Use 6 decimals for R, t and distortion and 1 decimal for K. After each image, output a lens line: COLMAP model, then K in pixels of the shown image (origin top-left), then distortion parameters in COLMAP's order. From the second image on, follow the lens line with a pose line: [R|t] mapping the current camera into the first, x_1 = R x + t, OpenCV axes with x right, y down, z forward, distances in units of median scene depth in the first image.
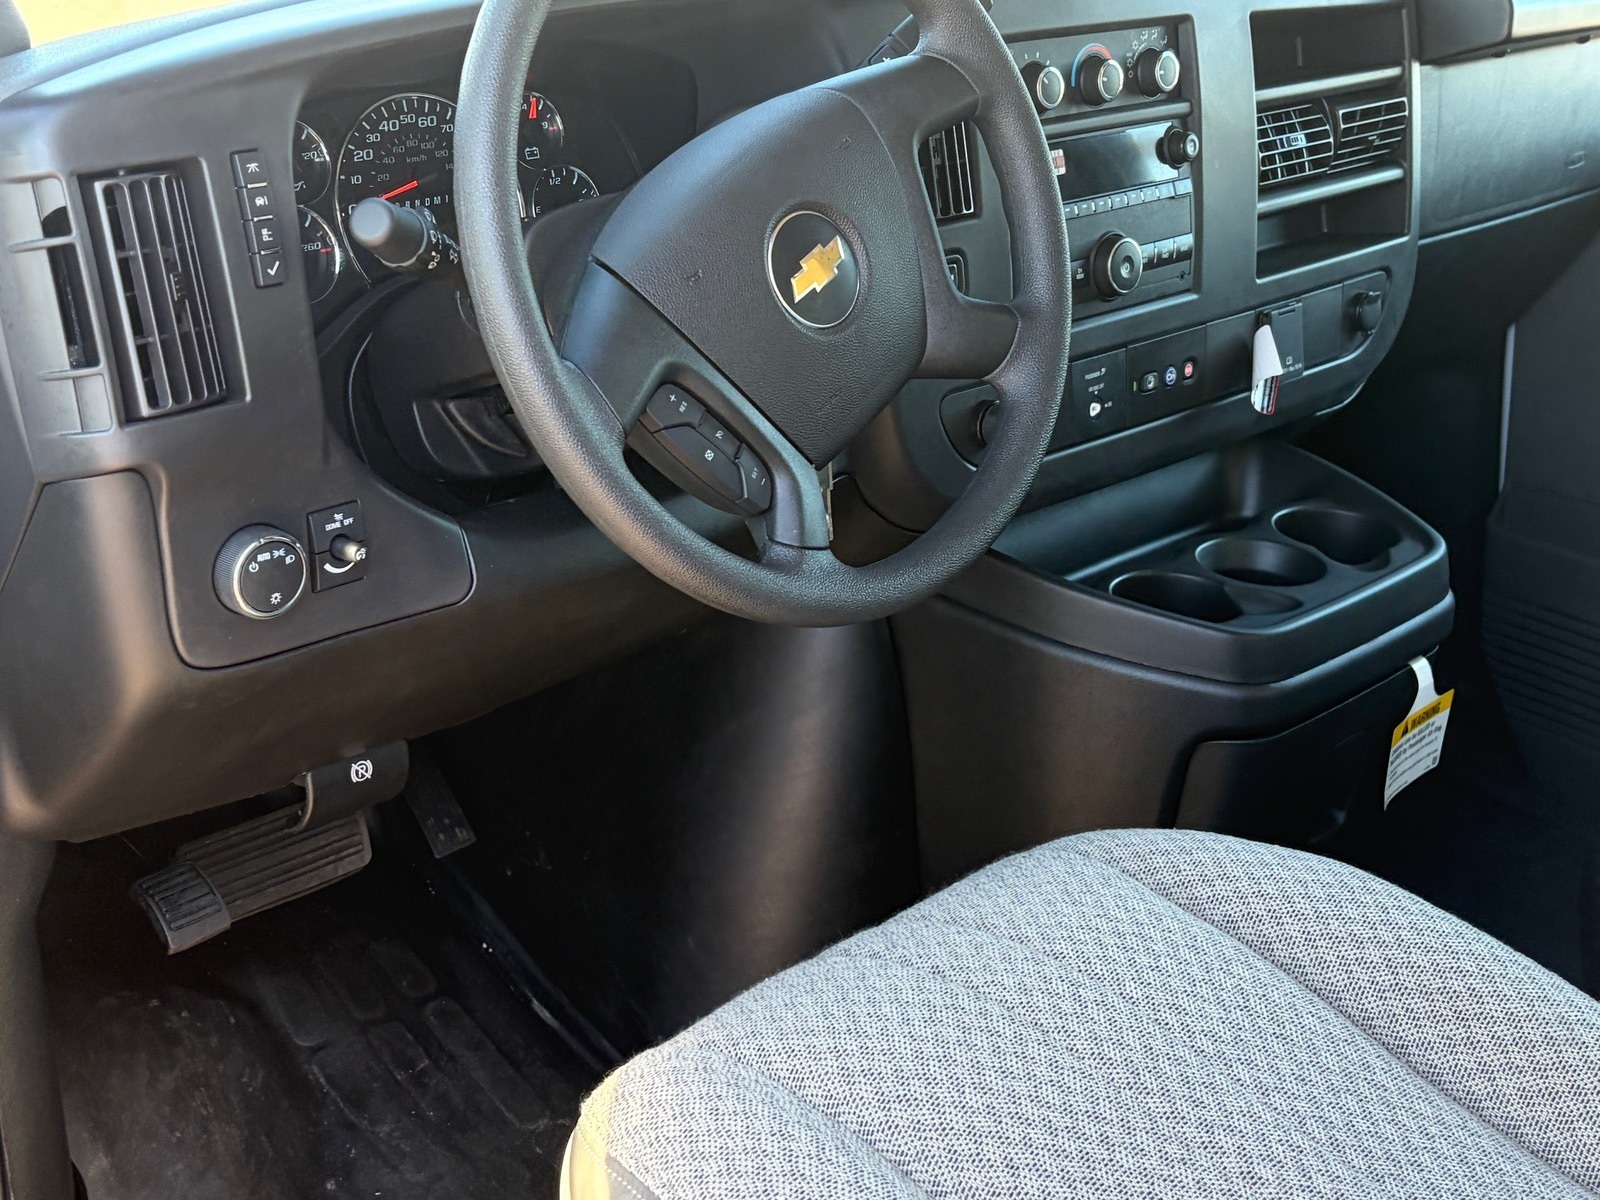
lens RADIAL K [[2146.7, 0, 800.0], [0, 2146.7, 600.0], [0, 0, 1]] dist [0.208441, -0.815873]
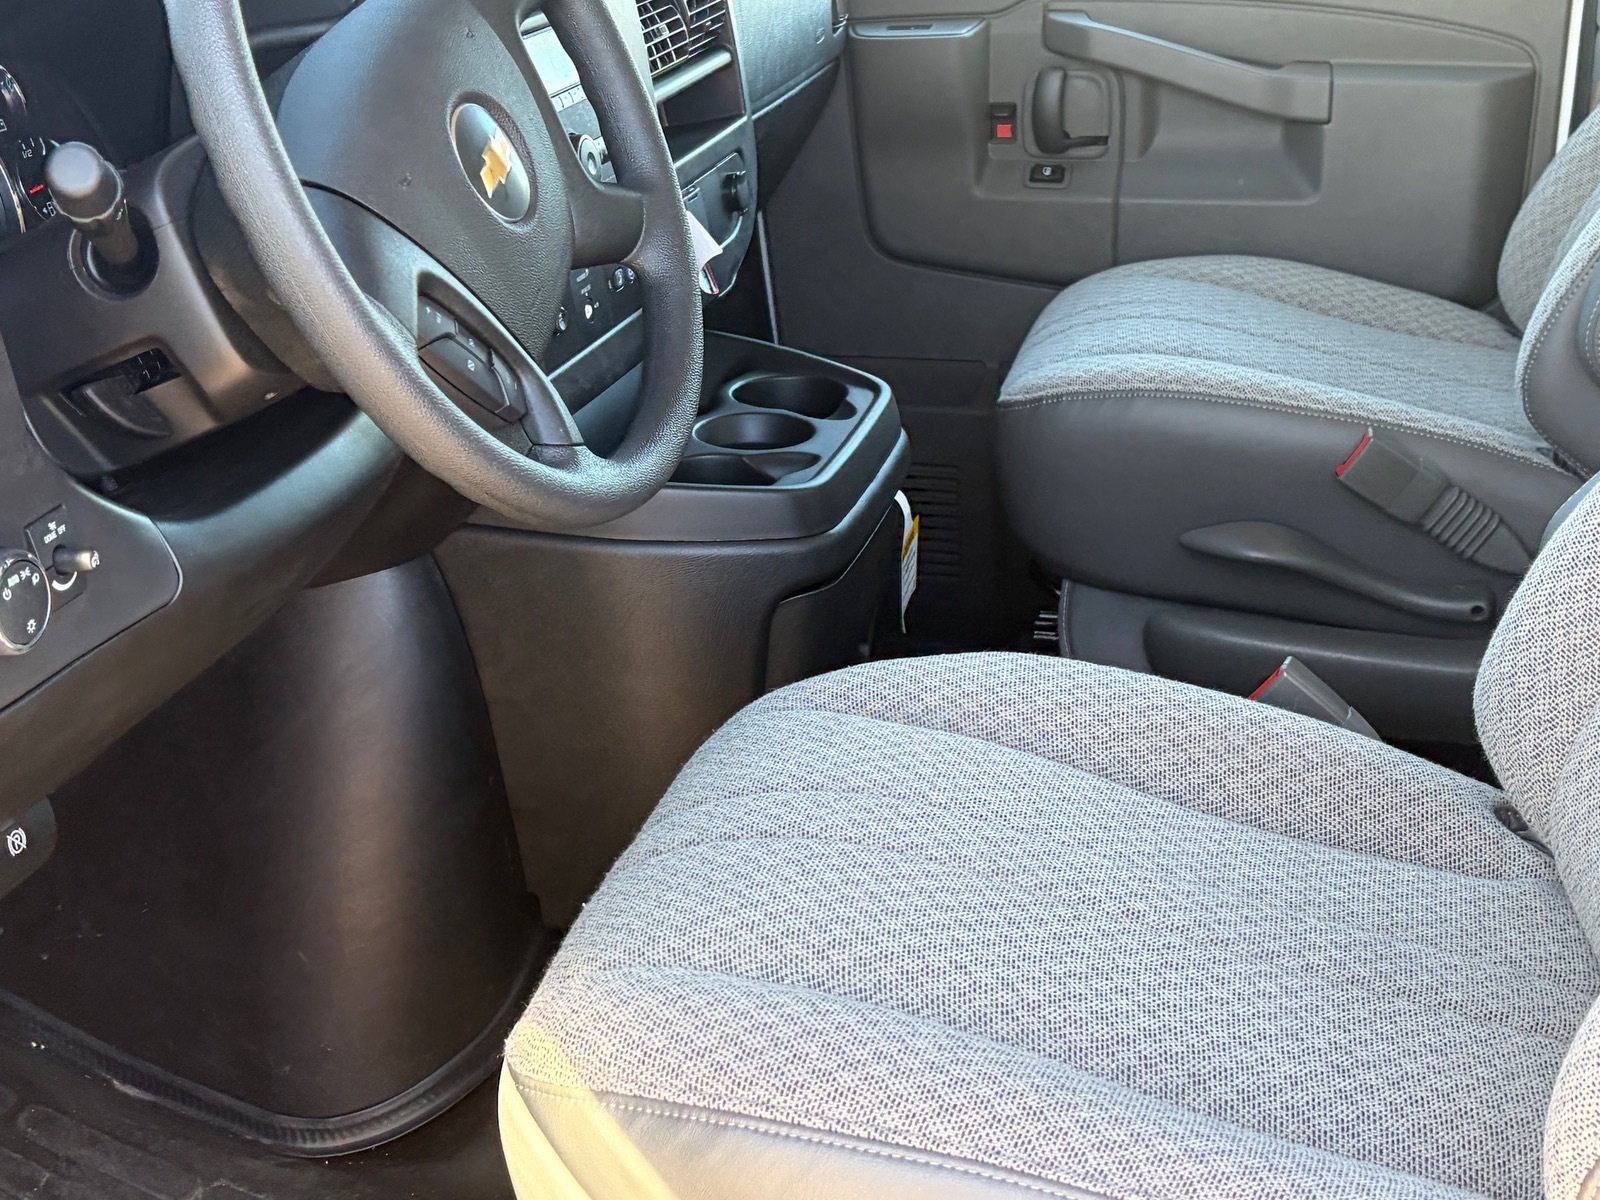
lens RADIAL K [[2134.3, 0, 800.7], [0, 2134.3, 625.6], [0, 0, 1]] dist [0.214856, -0.811684]
pose [[0.874213, -0.244826, 0.419300, -0.232940], [0.239314, 0.968653, 0.066634, 0.010340], [-0.422470, 0.042092, 0.905399, 0.061465]]
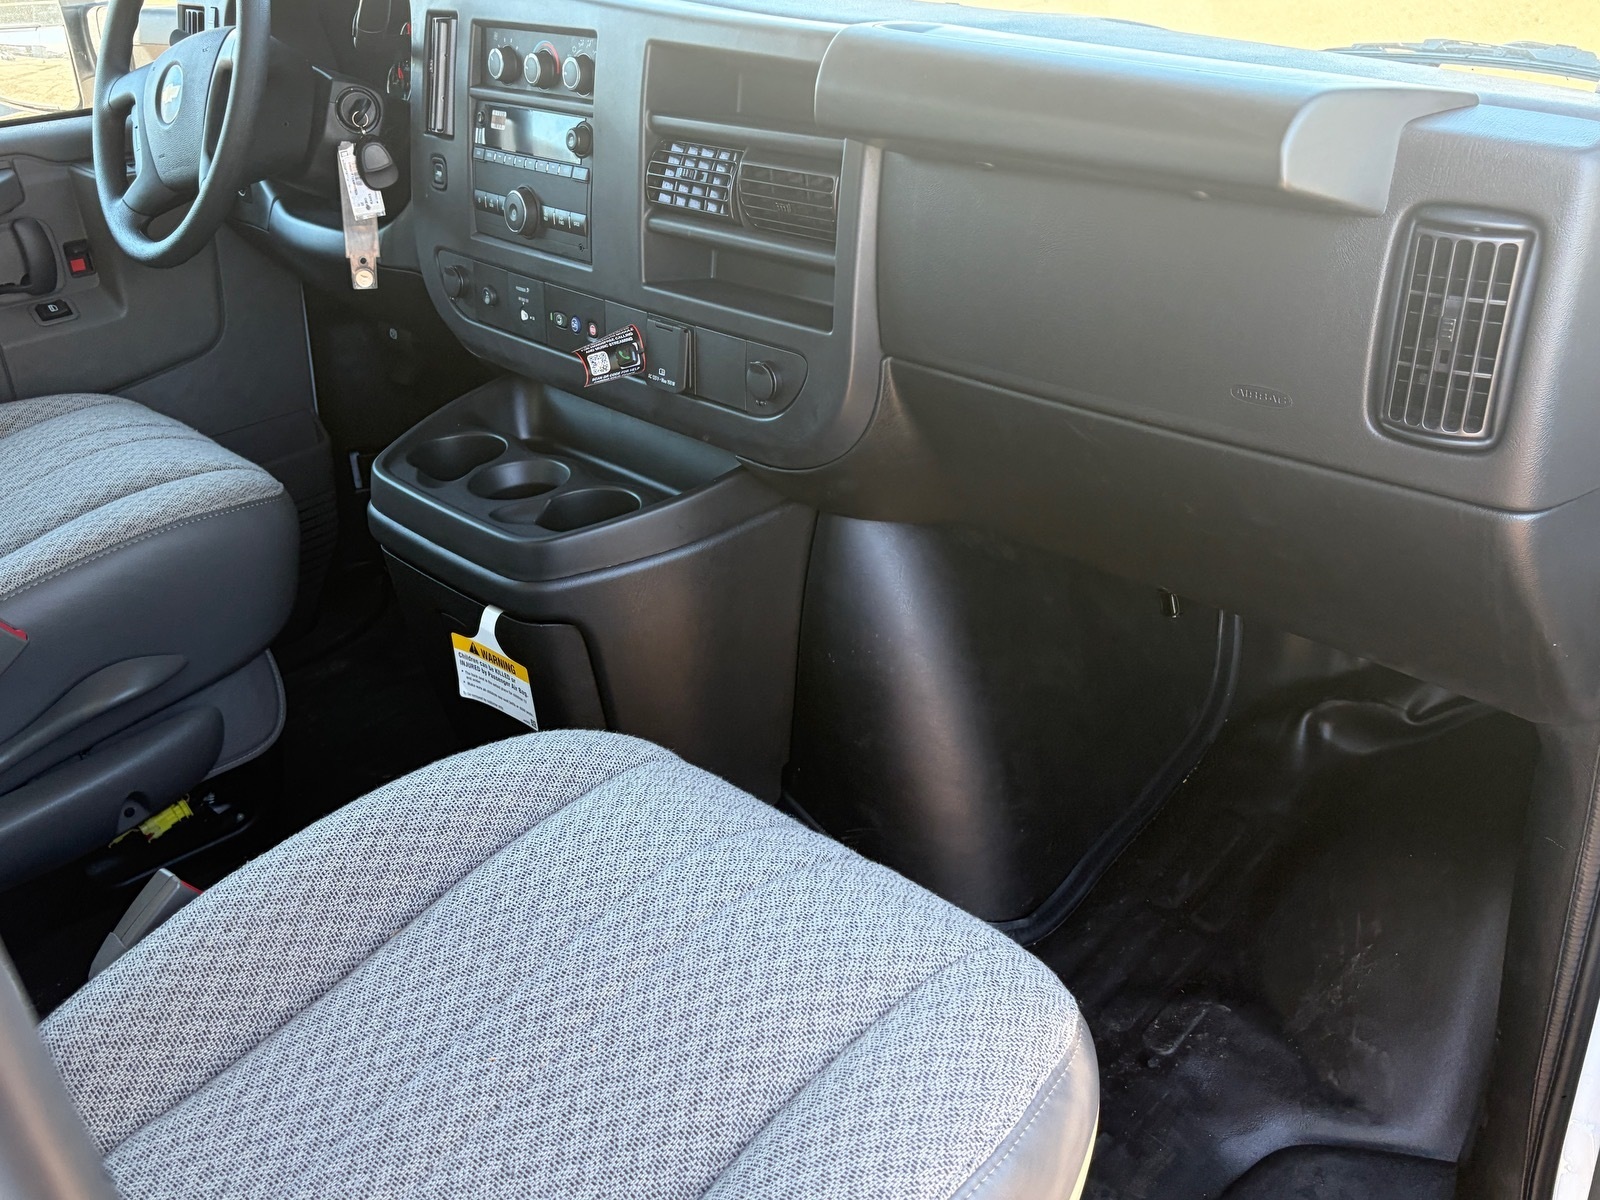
lens RADIAL K [[1507.6, 0, 800.0], [0, 1507.6, 600.0], [0, 0, 1]] dist [0.151408, -0.363254]
pose [[-0.058549, 0.413219, -0.908747, 1.079043], [-0.339348, 0.847862, 0.407398, -0.388772], [0.938837, 0.332235, 0.090584, 1.144250]]
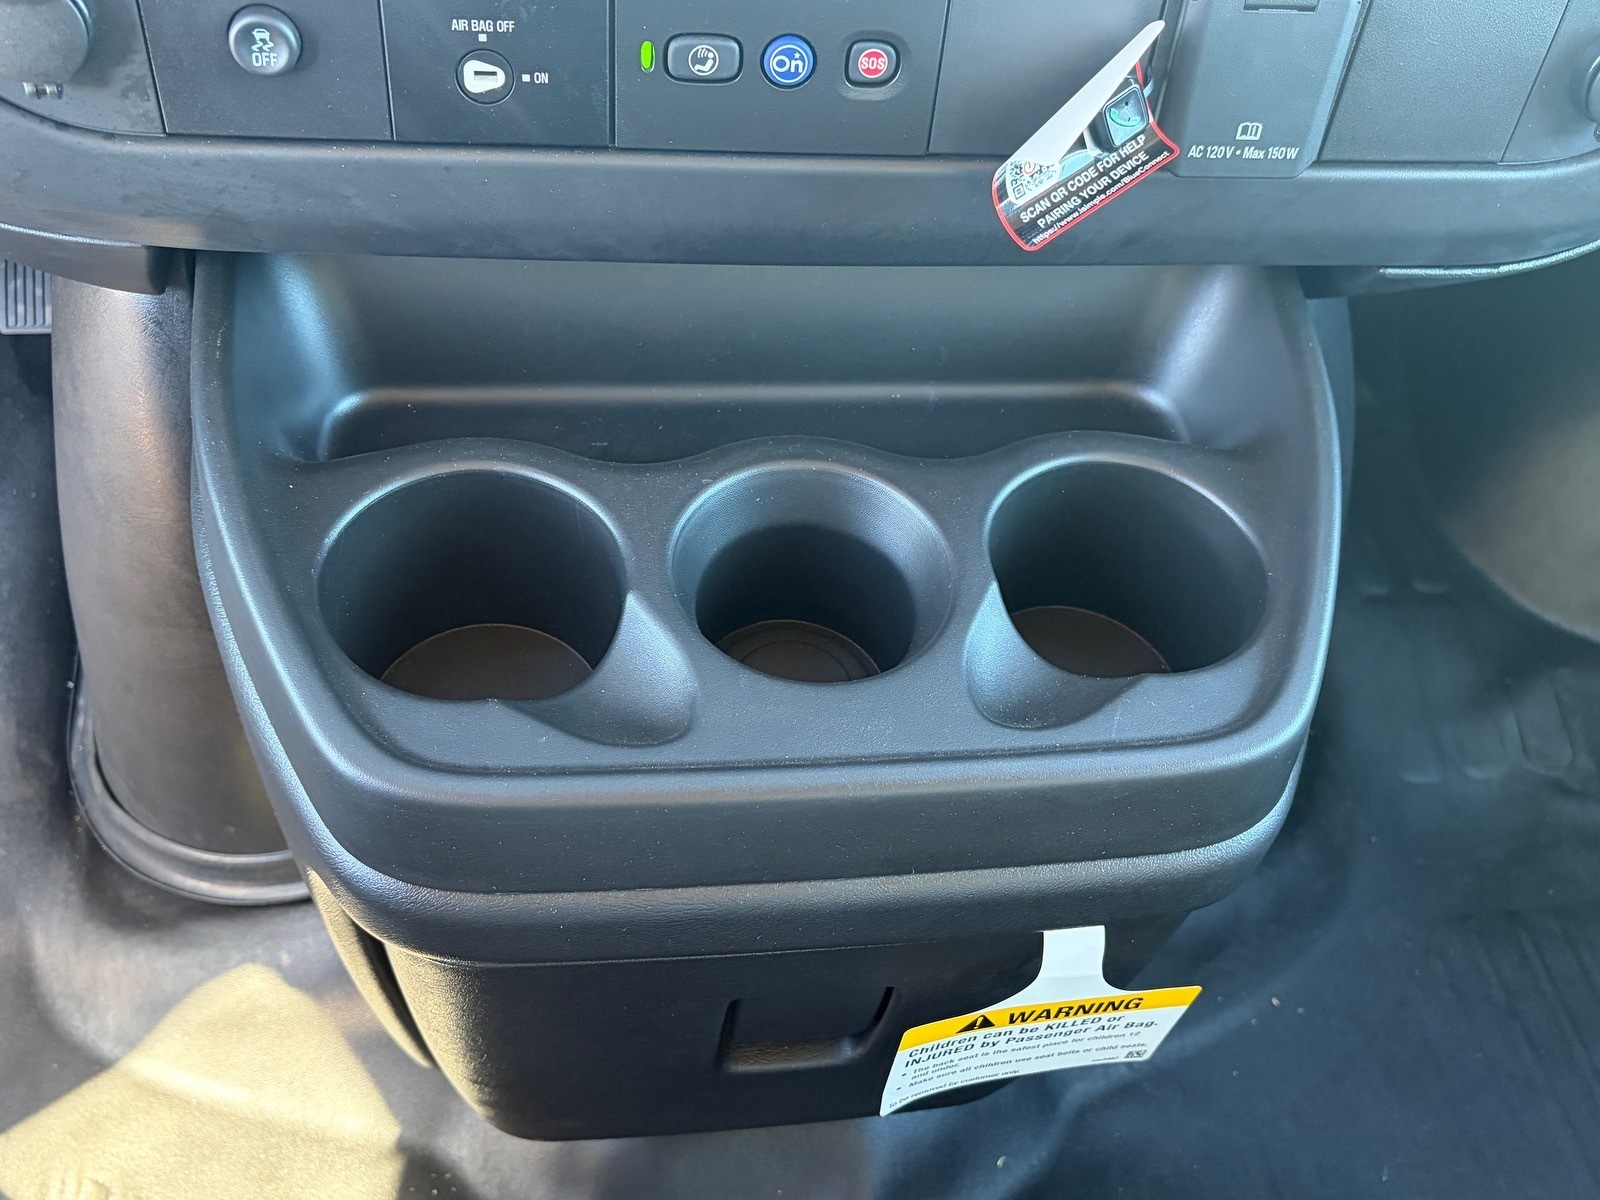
lens RADIAL K [[1482.8, 0, 800.0], [0, 1482.8, 600.0], [0, 0, 1]] dist [-0.014137, -0.008376]
pose [[0.764951, 0.511430, -0.391522, 0.343411], [-0.297219, 0.819568, 0.489867, -0.162876], [0.571412, -0.258356, 0.778935, 0.798701]]
